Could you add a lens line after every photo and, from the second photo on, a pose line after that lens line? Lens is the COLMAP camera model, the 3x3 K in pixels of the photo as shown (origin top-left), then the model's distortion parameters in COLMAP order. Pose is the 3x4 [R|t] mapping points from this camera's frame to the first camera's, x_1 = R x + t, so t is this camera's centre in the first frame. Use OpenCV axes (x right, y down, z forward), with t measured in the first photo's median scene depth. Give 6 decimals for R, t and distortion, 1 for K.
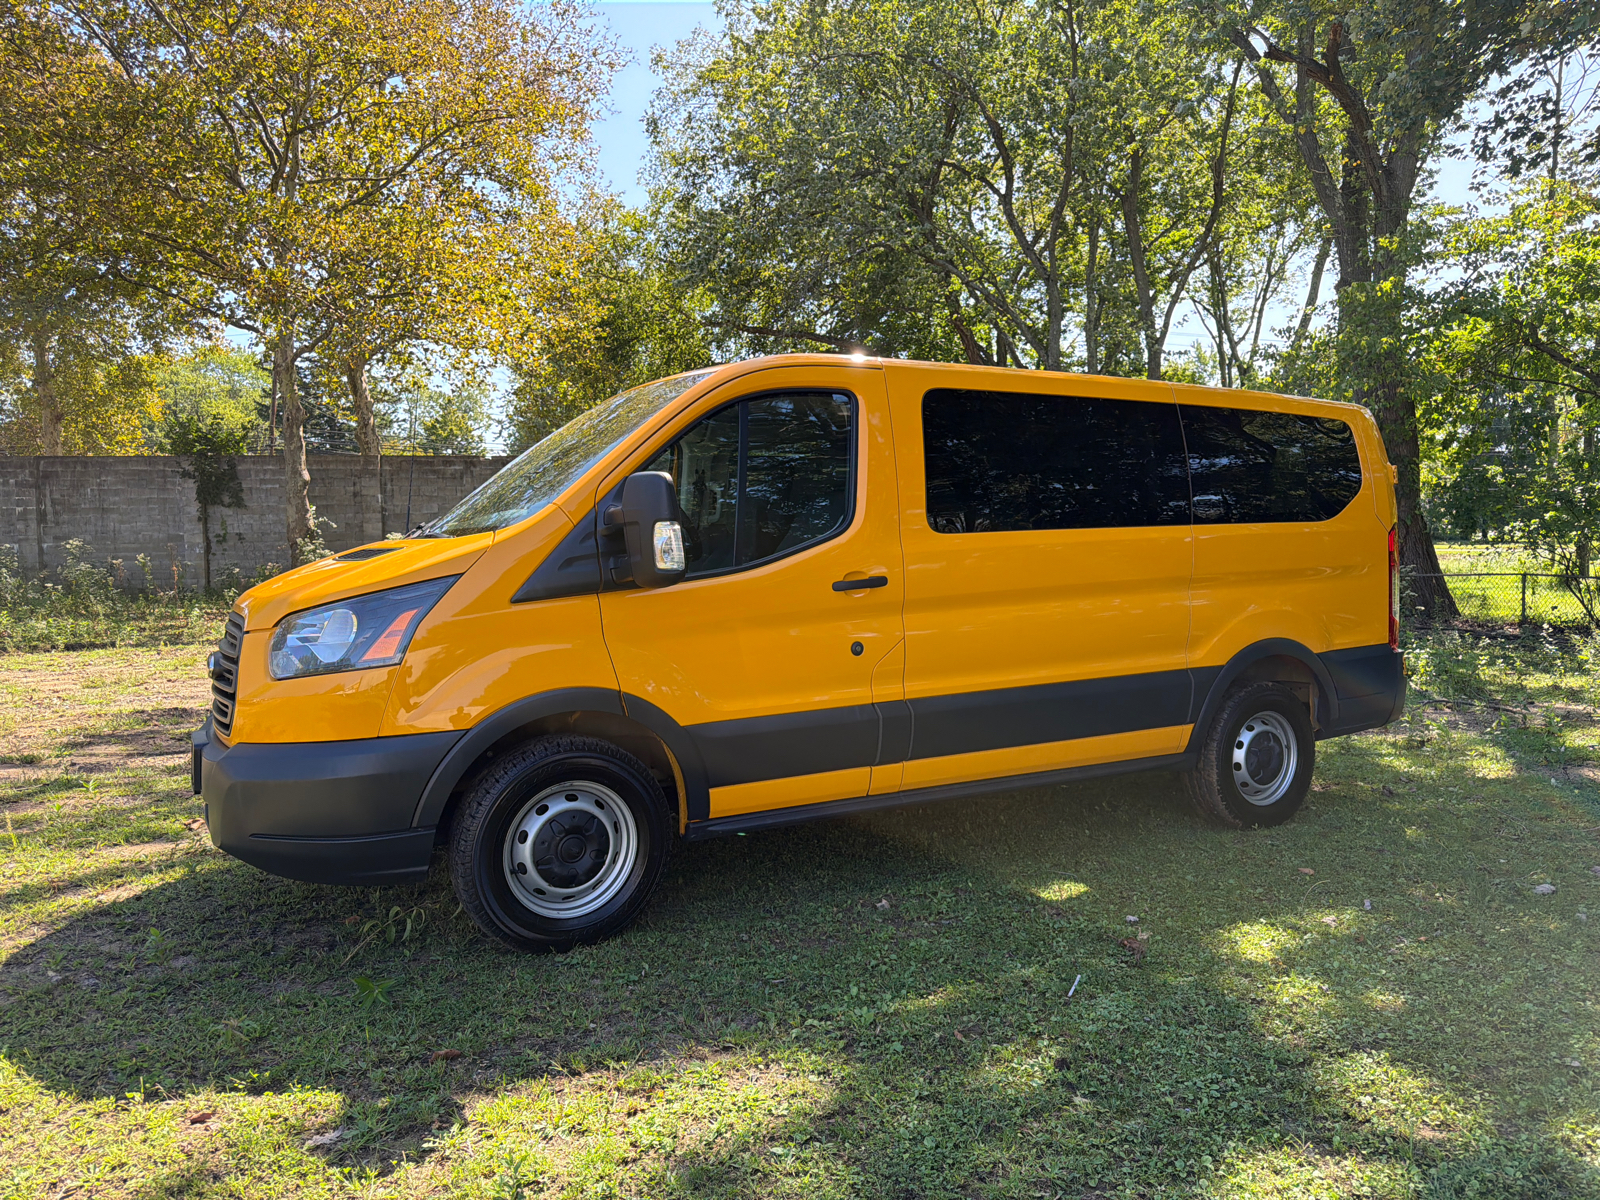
lens RADIAL K [[1173.1, 0, 801.7], [0, 1173.1, 594.1], [0, 0, 1]] dist [0.030080, -0.035691]
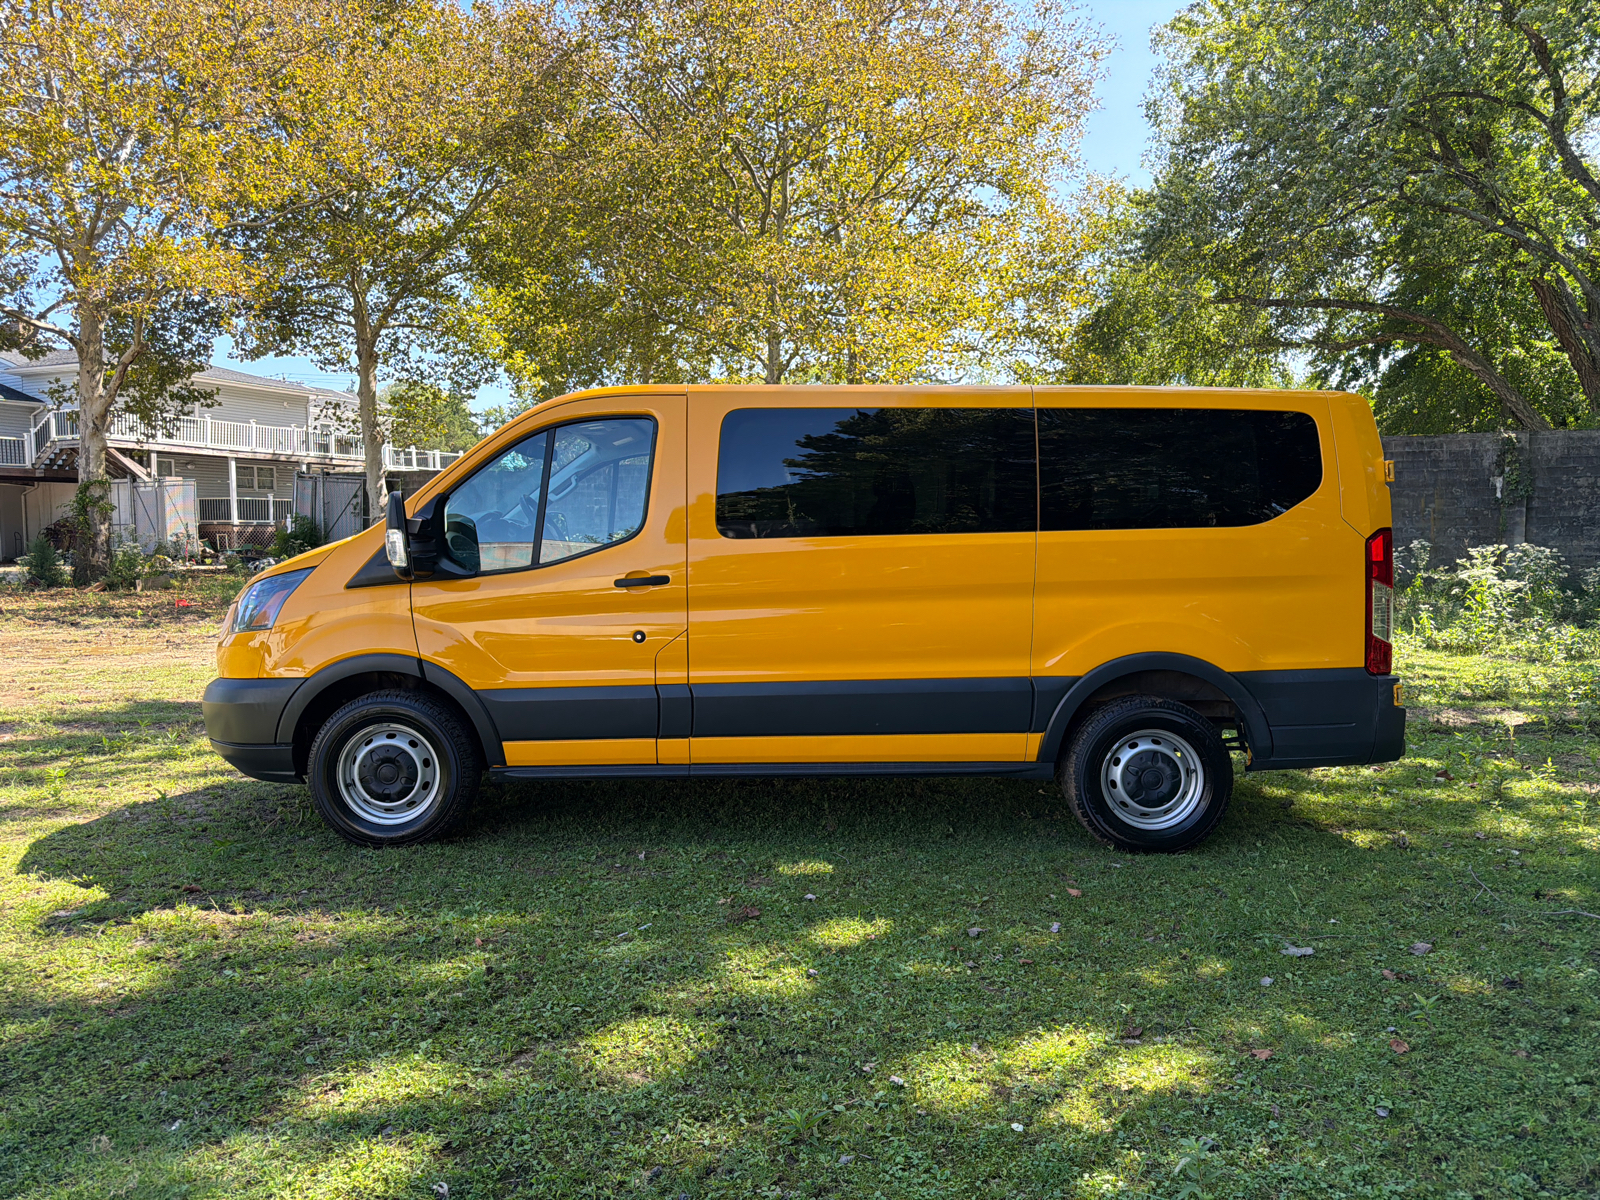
lens RADIAL K [[1173.1, 0, 801.7], [0, 1173.1, 594.1], [0, 0, 1]] dist [0.030080, -0.035691]
pose [[0.868002, 0.031501, -0.495561, 0.682100], [-0.026385, 0.999502, 0.017320, -0.018690], [0.495859, -0.001959, 0.868401, 0.053840]]
